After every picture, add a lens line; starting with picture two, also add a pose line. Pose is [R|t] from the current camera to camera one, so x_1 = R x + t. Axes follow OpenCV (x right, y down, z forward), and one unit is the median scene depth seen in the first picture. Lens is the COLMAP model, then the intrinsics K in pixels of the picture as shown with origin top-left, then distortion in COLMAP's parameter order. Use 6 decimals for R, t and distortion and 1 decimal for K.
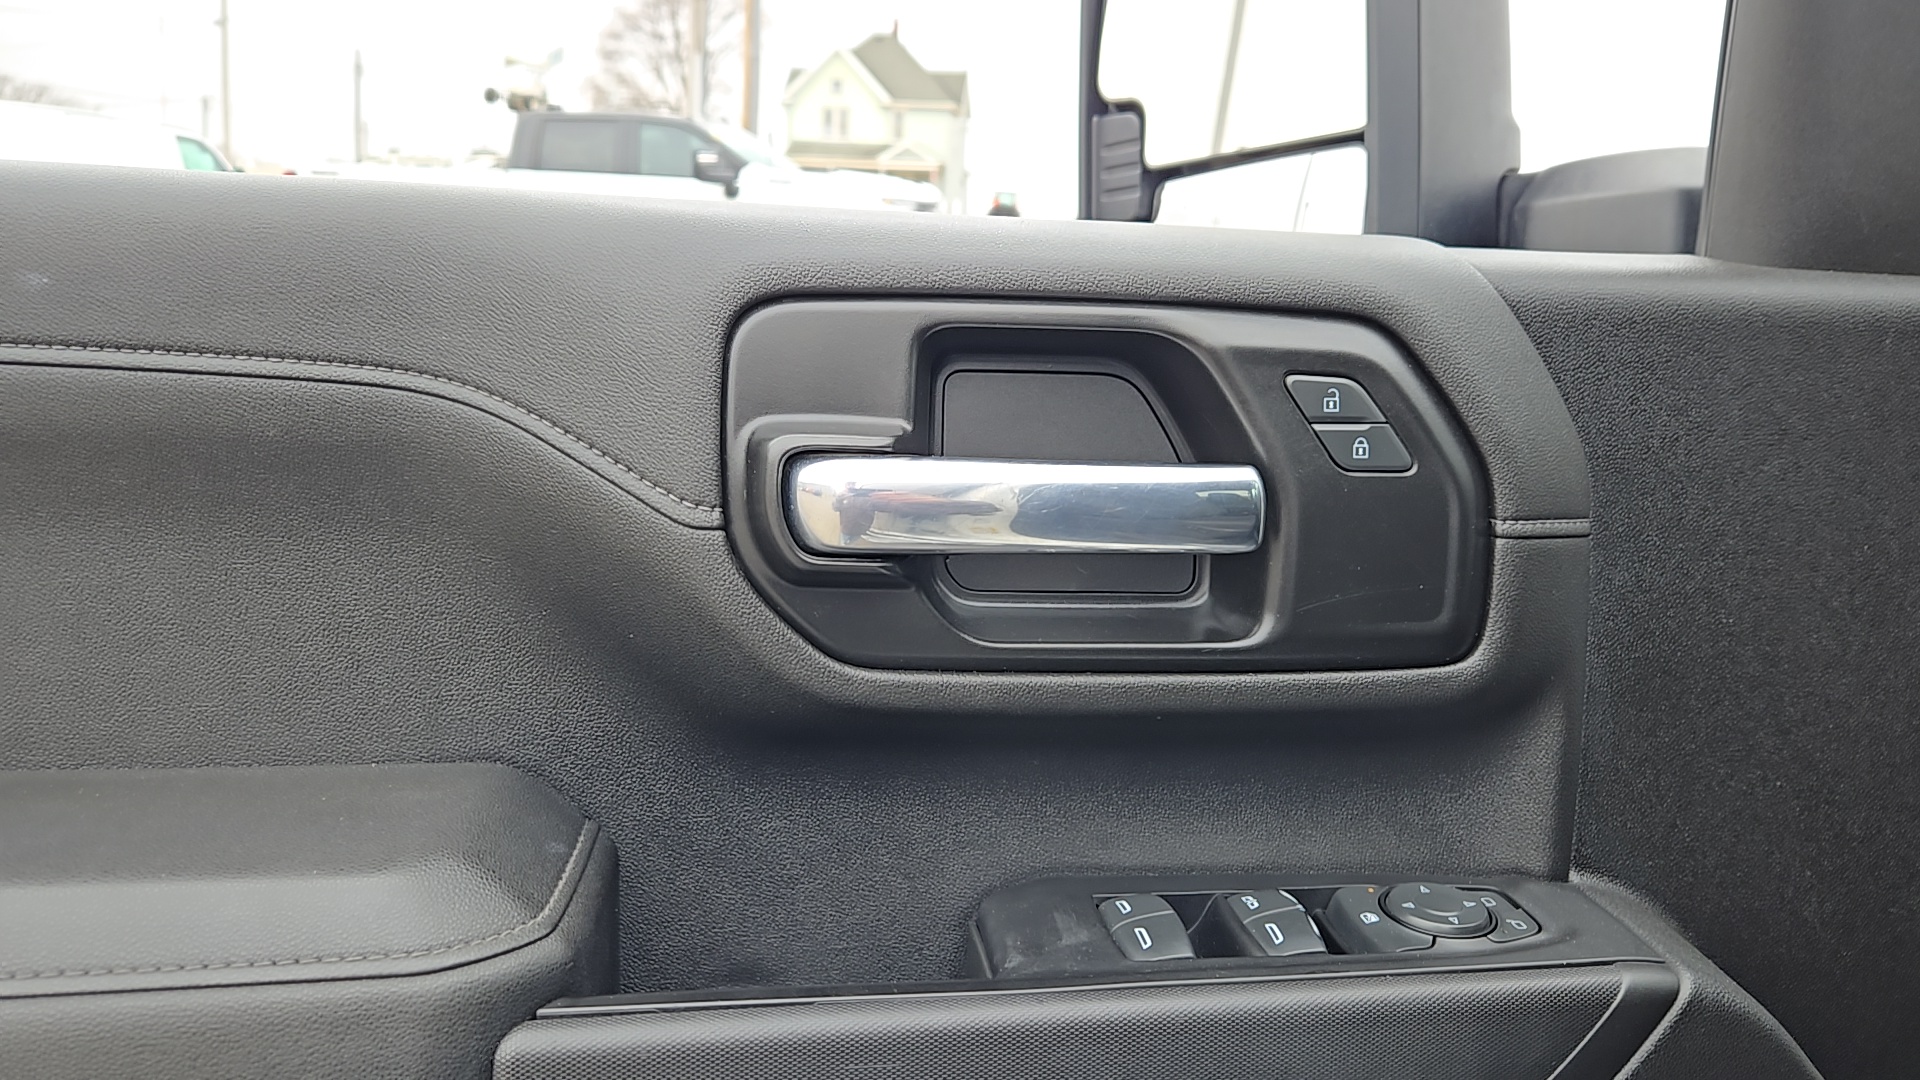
lens RADIAL K [[1608.1, 0, 927.7], [0, 1608.1, 546.5], [0, 0, 1]] dist [0.016685, -0.025378]
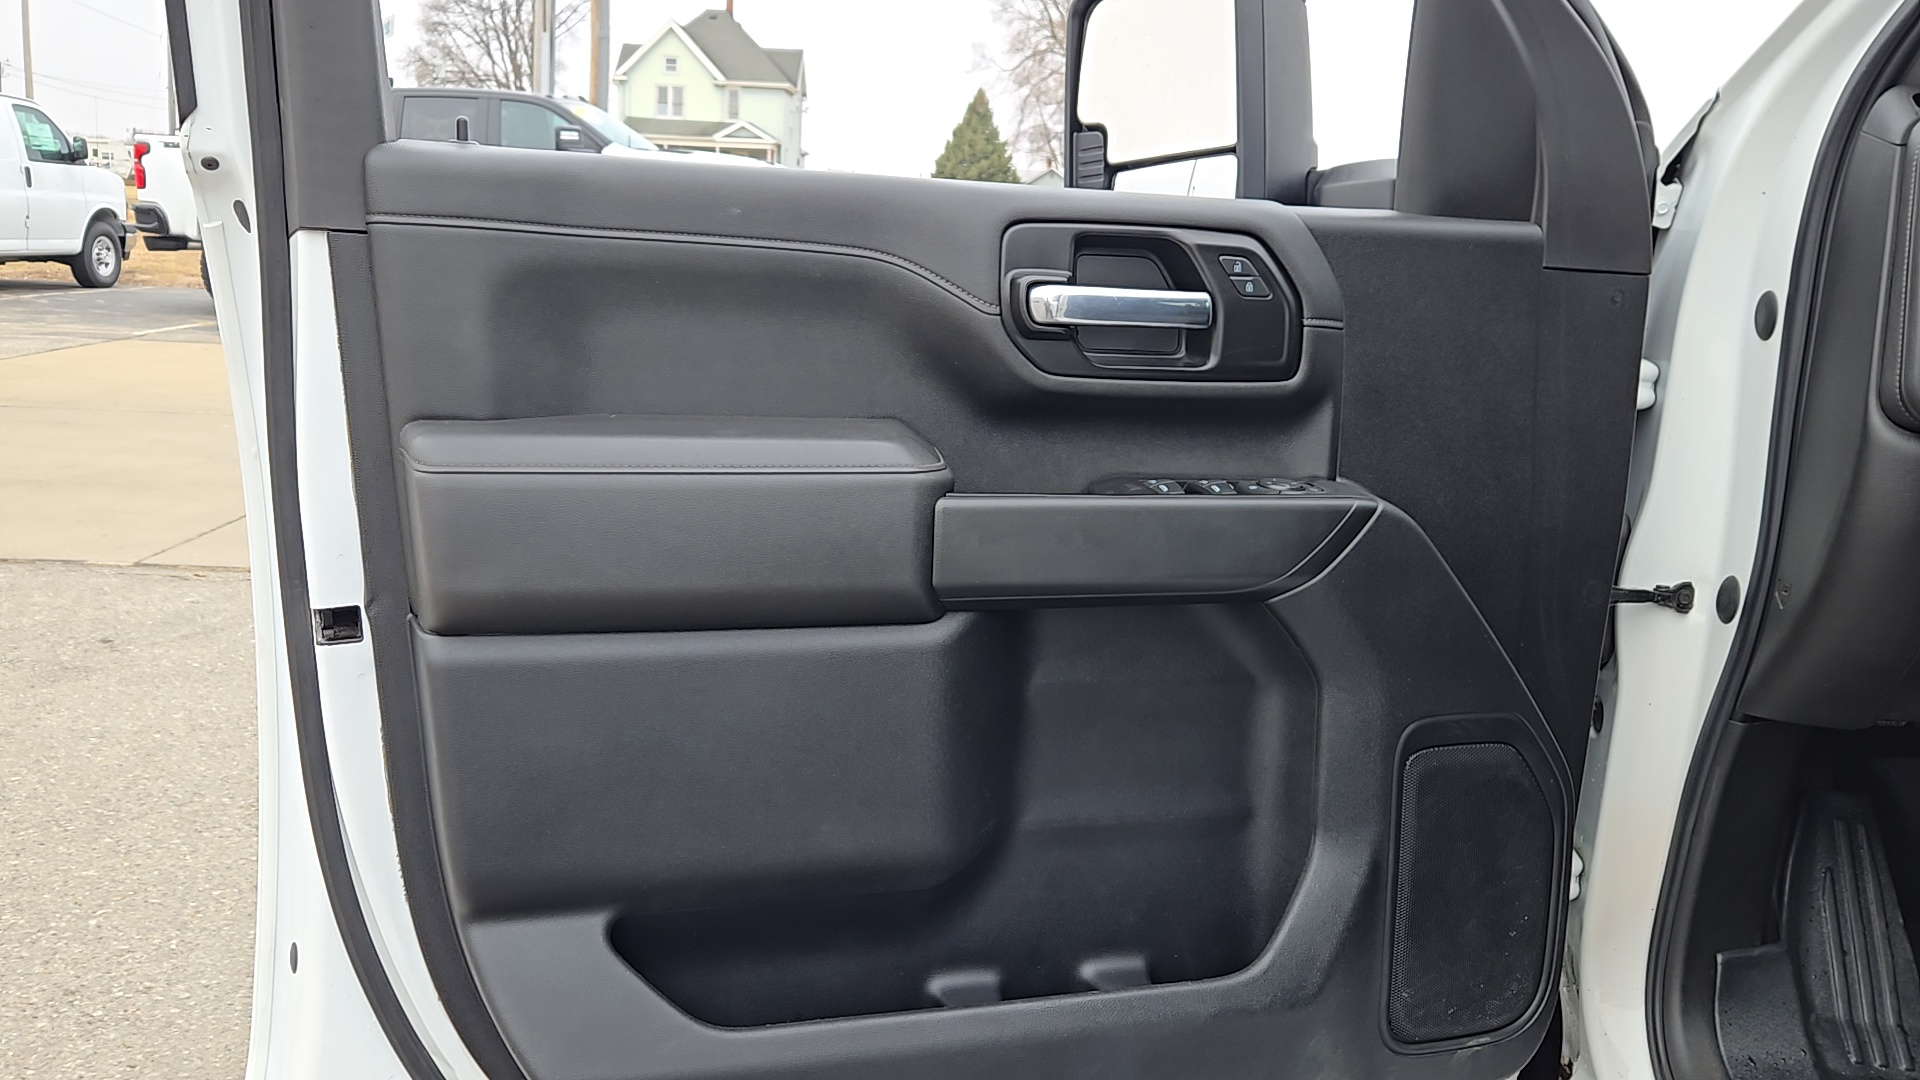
lens RADIAL K [[1608.1, 0, 921.5], [0, 1608.1, 551.7], [0, 0, 1]] dist [0.016685, -0.025378]
pose [[0.995221, -0.013178, 0.096756, -0.443637], [0.011739, 0.999812, 0.015418, 0.282917], [-0.096941, -0.014208, 0.995189, -1.315576]]
